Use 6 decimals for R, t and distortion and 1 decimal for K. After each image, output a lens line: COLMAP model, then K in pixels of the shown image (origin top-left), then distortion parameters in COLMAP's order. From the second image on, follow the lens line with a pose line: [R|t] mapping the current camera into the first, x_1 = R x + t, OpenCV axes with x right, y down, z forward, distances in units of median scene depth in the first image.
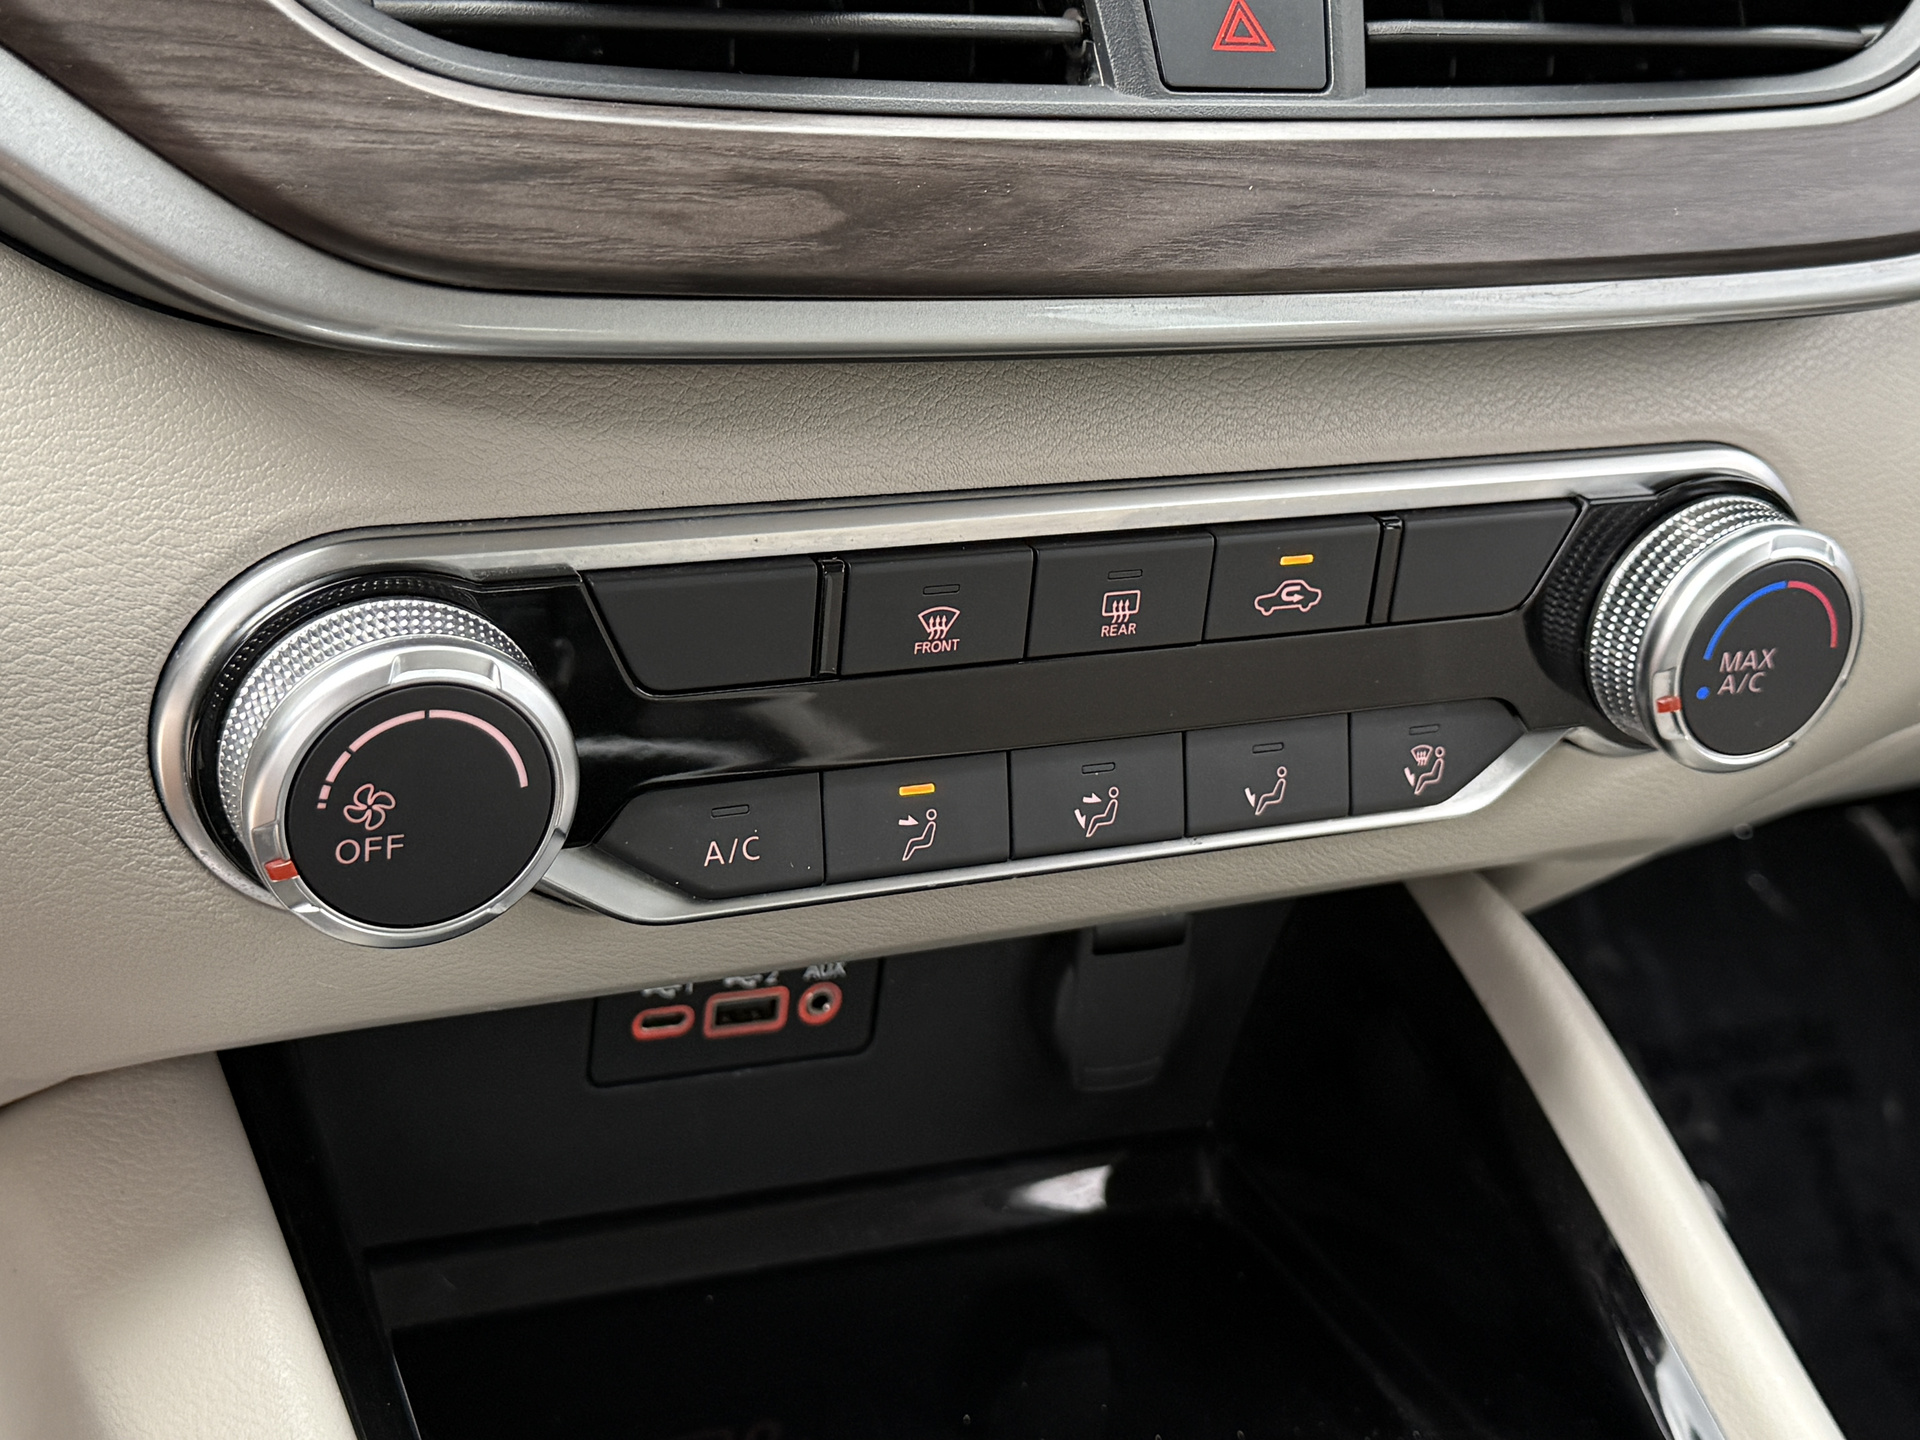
lens RADIAL K [[2671.3, 0, 964.0], [0, 2671.3, 717.9], [0, 0, 1]] dist [0.087267, 0.000000]
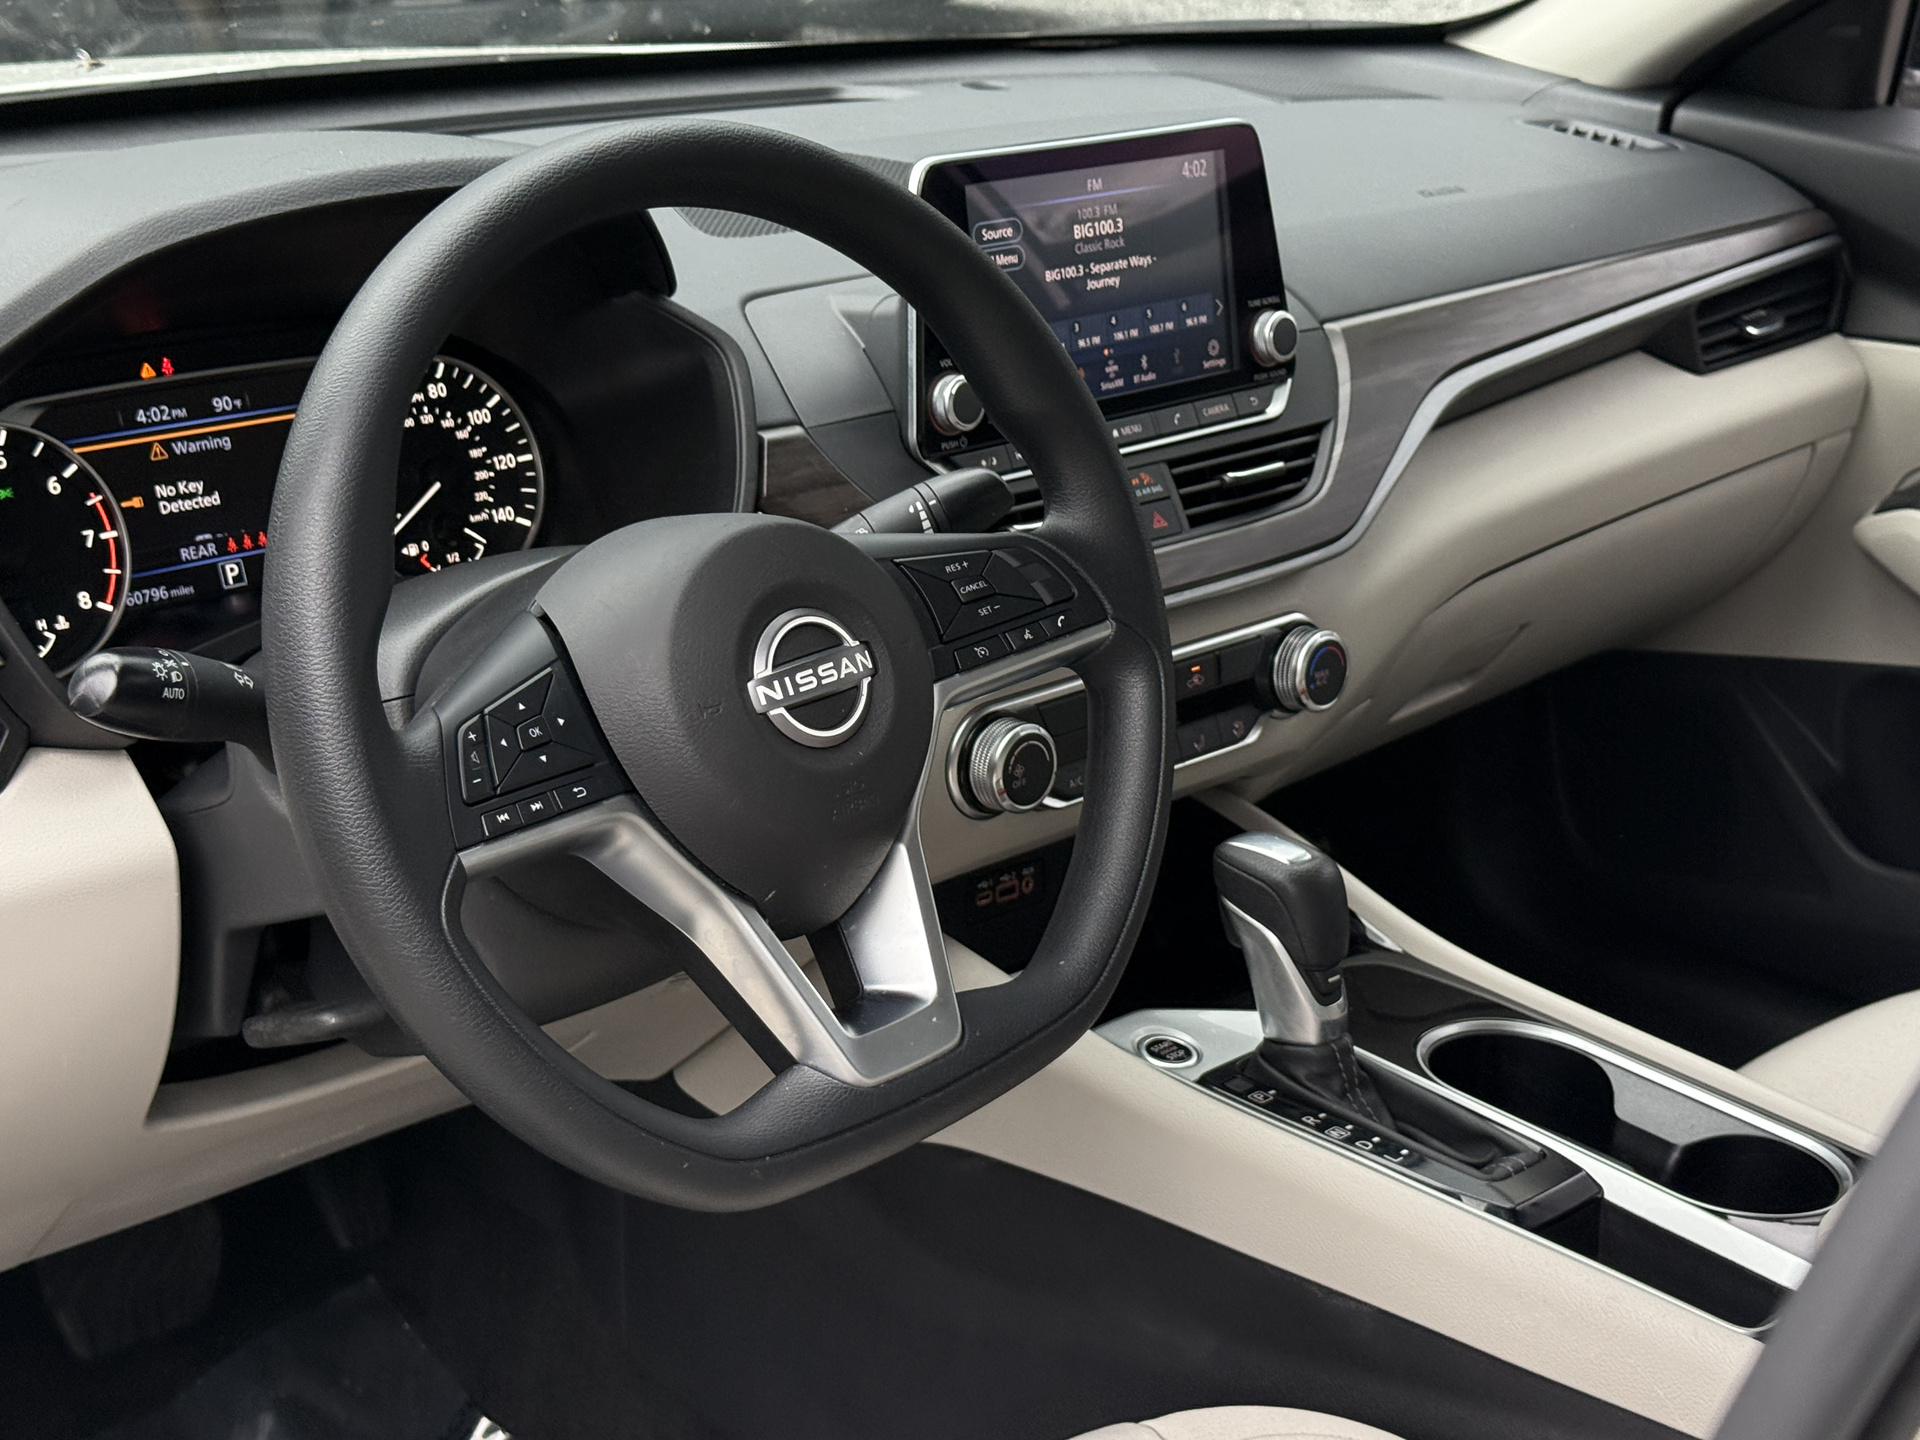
lens RADIAL K [[2939.8, 0, 998.9], [0, 2939.8, 709.4], [0, 0, 1]] dist [0.128003, 0.000000]
pose [[0.933614, -0.213900, 0.287424, -1.207890], [0.250666, 0.963158, -0.097436, 0.294155], [-0.255993, 0.163015, 0.952835, -2.487776]]
